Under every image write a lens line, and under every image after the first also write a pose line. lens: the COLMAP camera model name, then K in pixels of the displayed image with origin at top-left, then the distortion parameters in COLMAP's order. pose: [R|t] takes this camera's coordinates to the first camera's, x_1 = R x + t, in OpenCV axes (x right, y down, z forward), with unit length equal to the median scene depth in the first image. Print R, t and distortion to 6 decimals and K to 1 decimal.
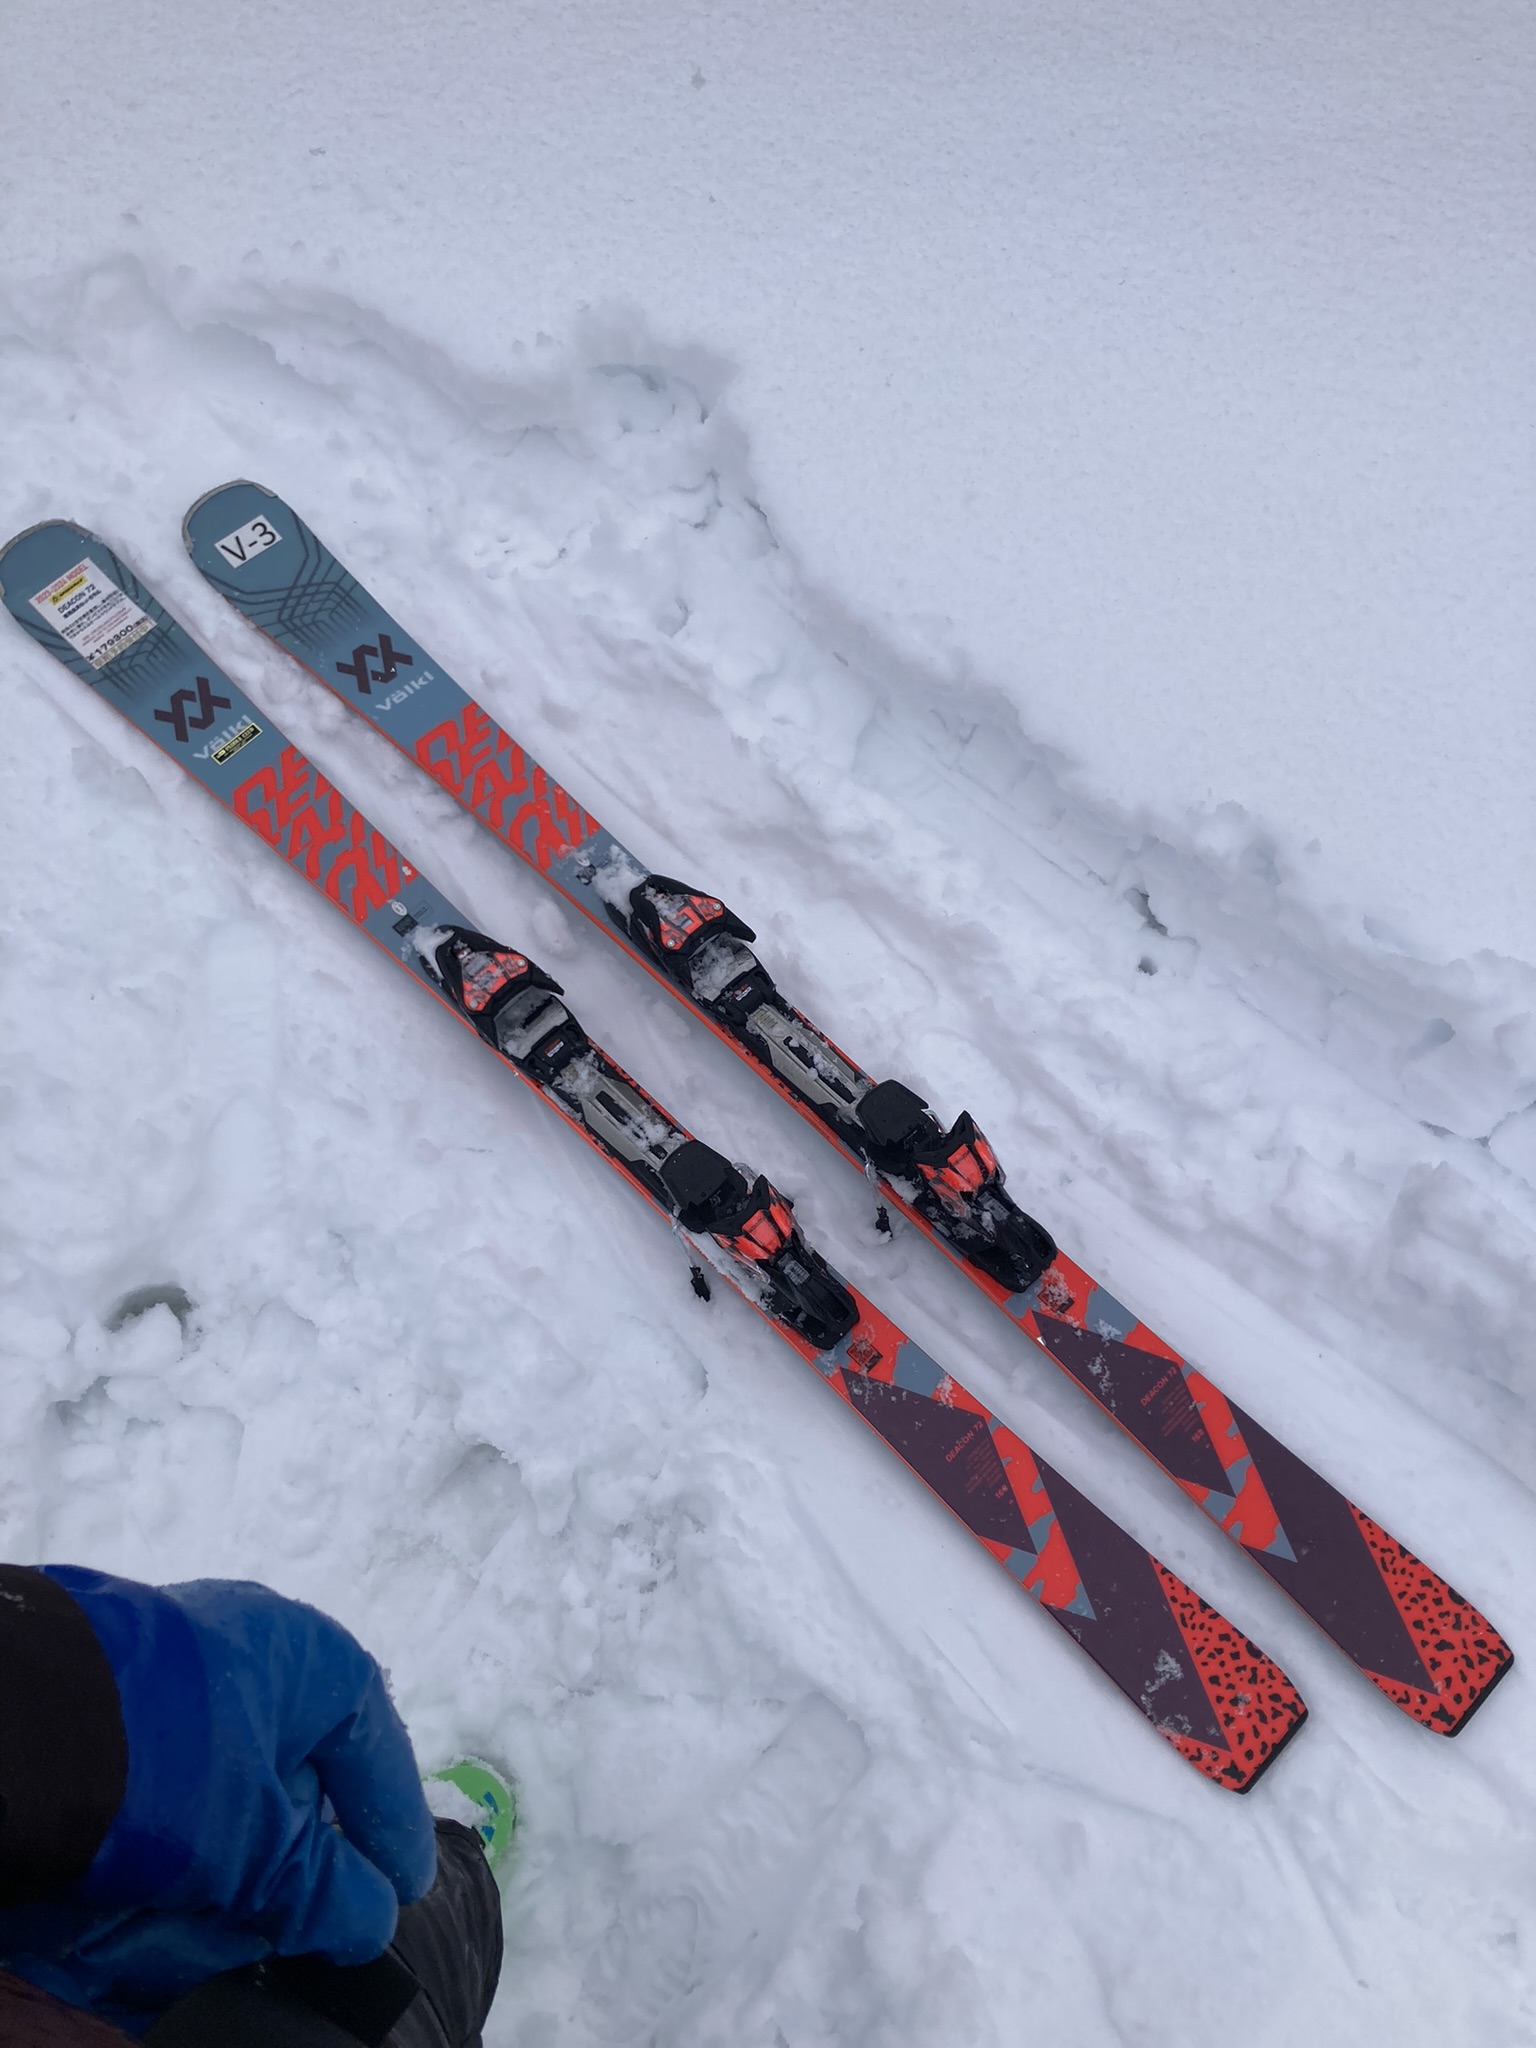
lens RADIAL K [[1654.4, 0, 768.0], [0, 1654.4, 1024.0], [0, 0, 1]] dist [-0.000801, 0.008384]
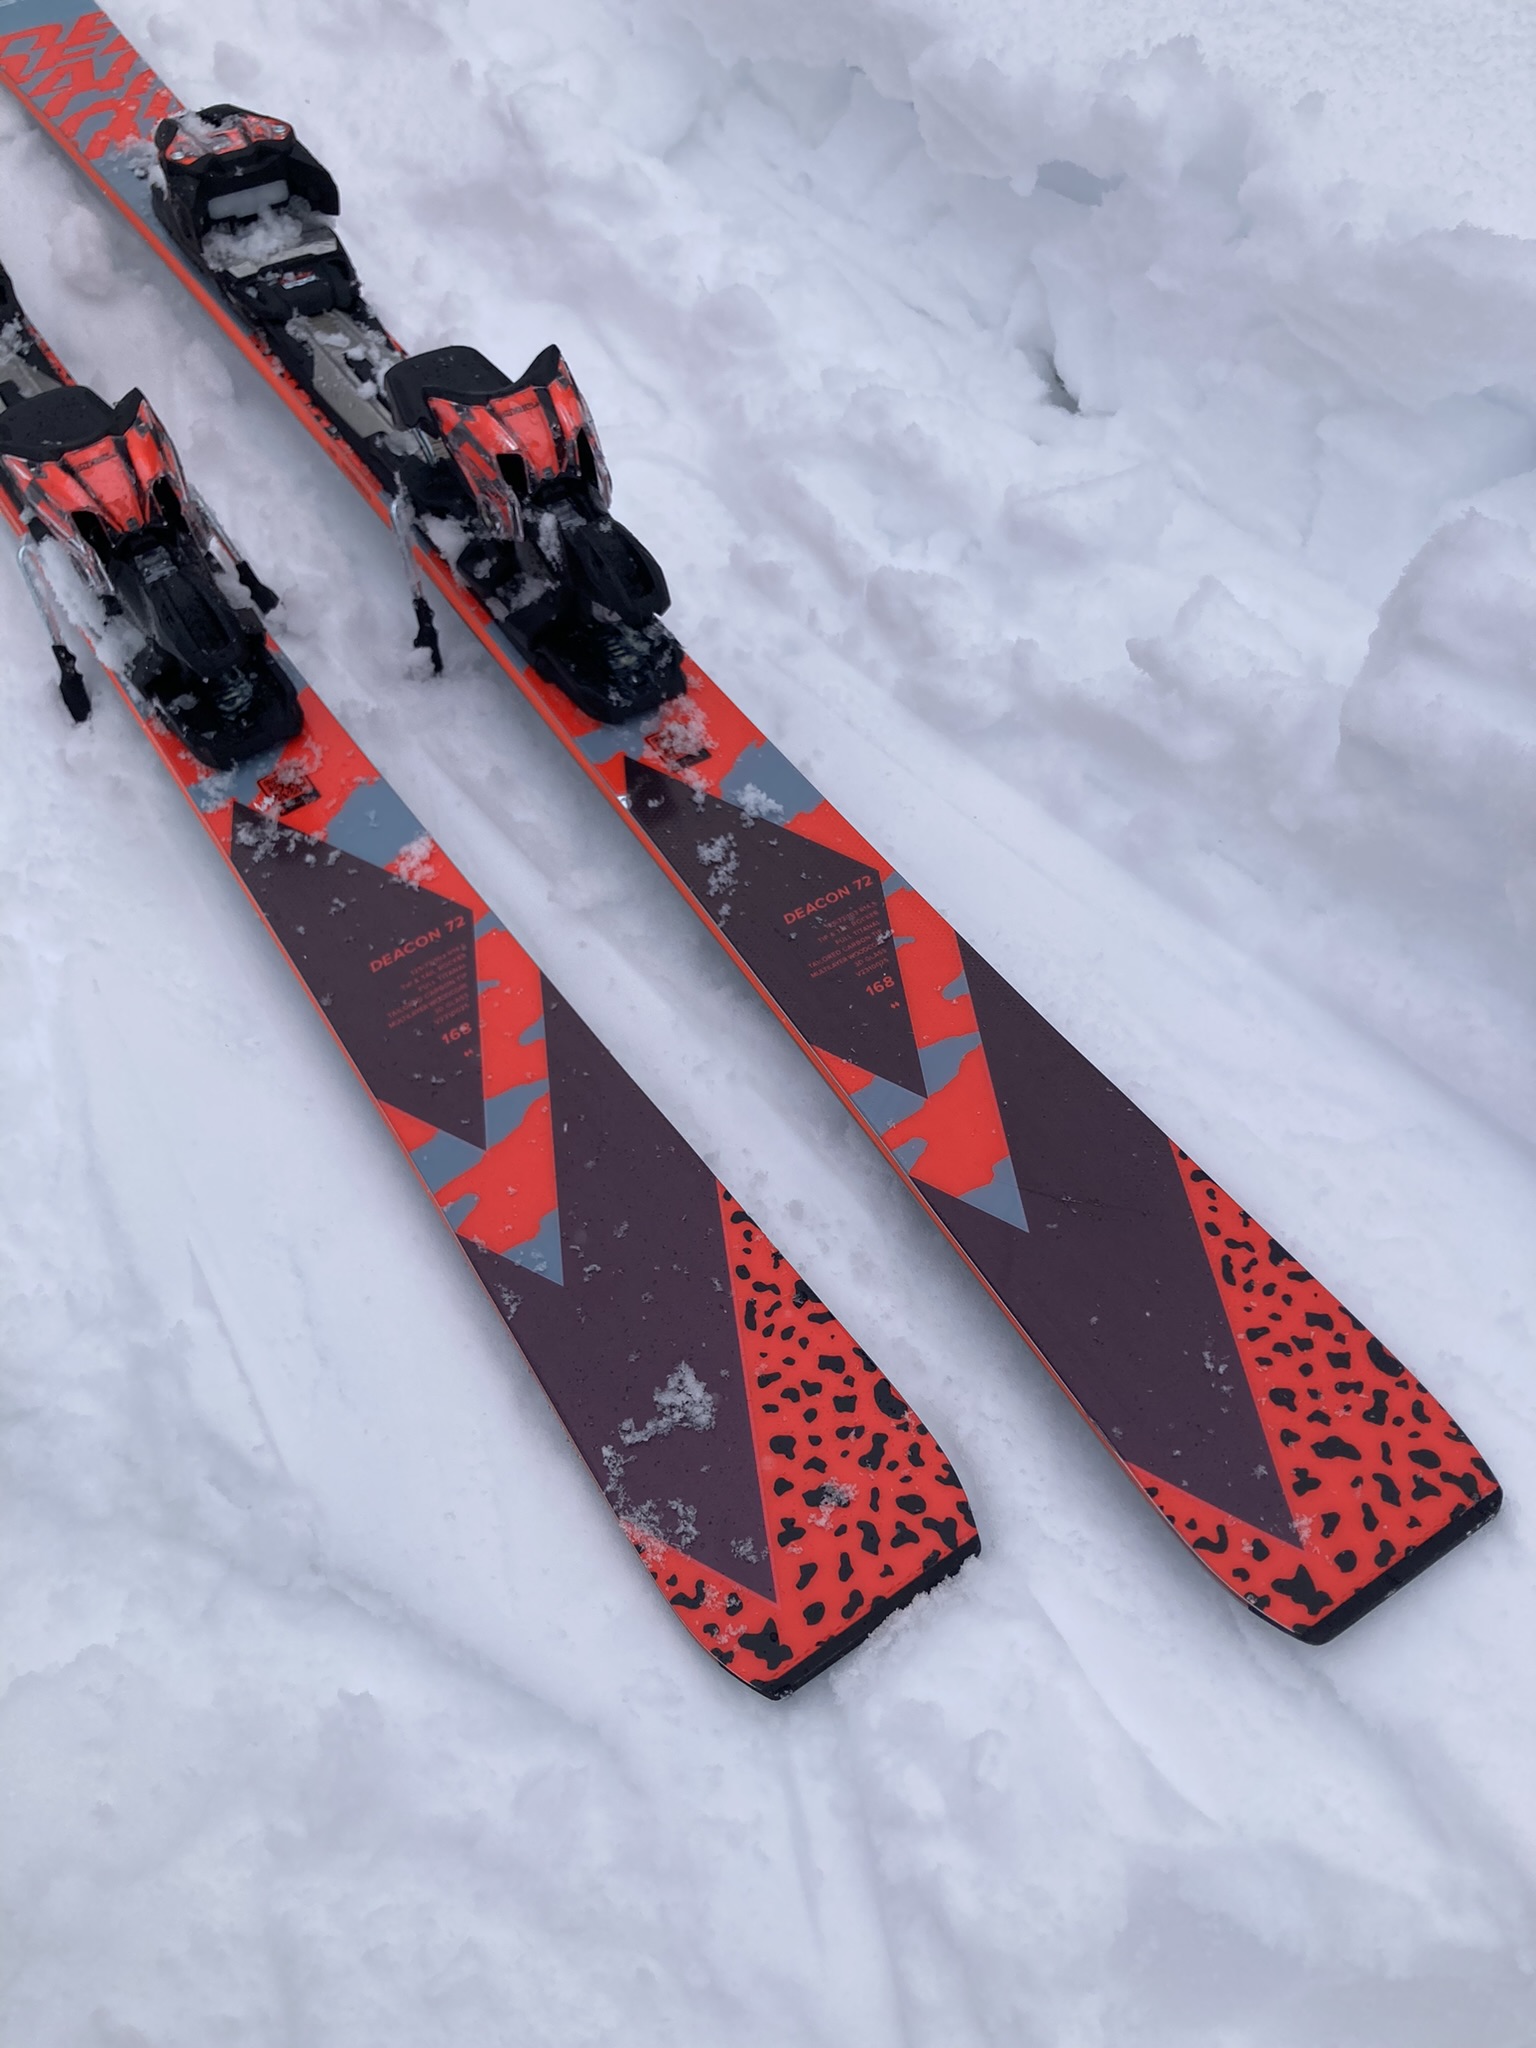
lens RADIAL K [[1711.8, 0, 768.0], [0, 1711.8, 1024.0], [0, 0, 1]] dist [0.011173, -0.004832]
pose [[0.984055, 0.150385, -0.094976, 0.284562], [-0.163264, 0.975594, -0.146840, 0.347265], [0.070576, 0.160005, 0.984590, 0.533779]]
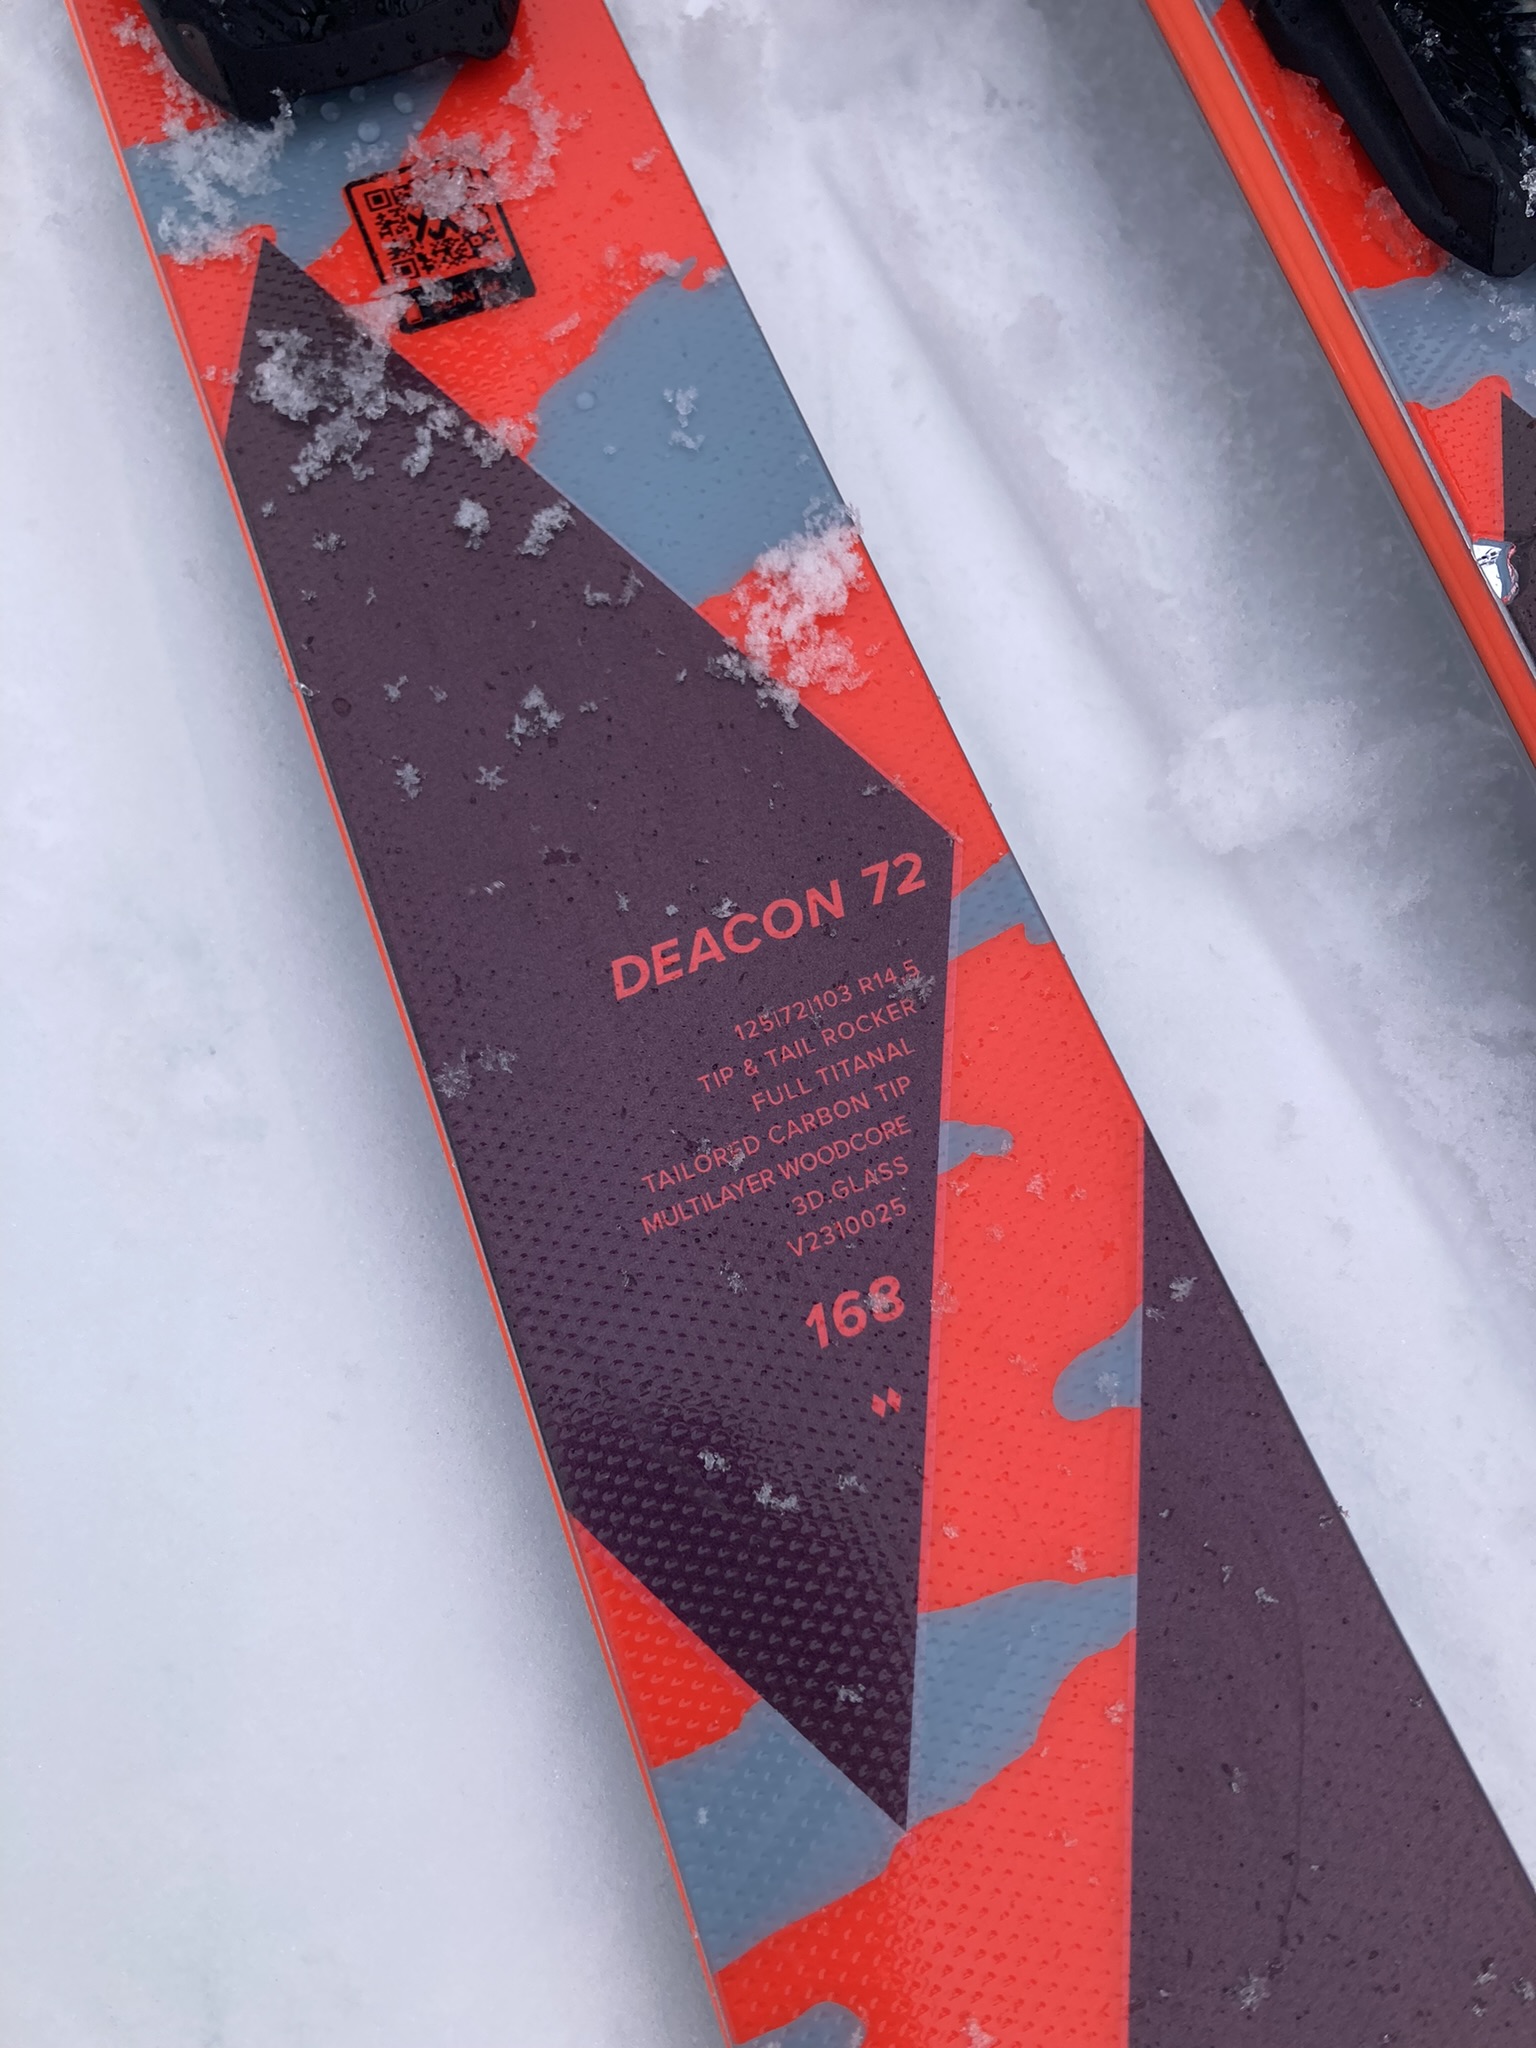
lens RADIAL K [[1711.8, 0, 768.0], [0, 1711.8, 1024.0], [0, 0, 1]] dist [0.011173, -0.004832]
pose [[0.915624, 0.402028, -0.002501, 0.128208], [-0.394918, 0.900563, 0.181731, 0.241863], [0.075313, -0.165410, 0.983345, 0.879978]]
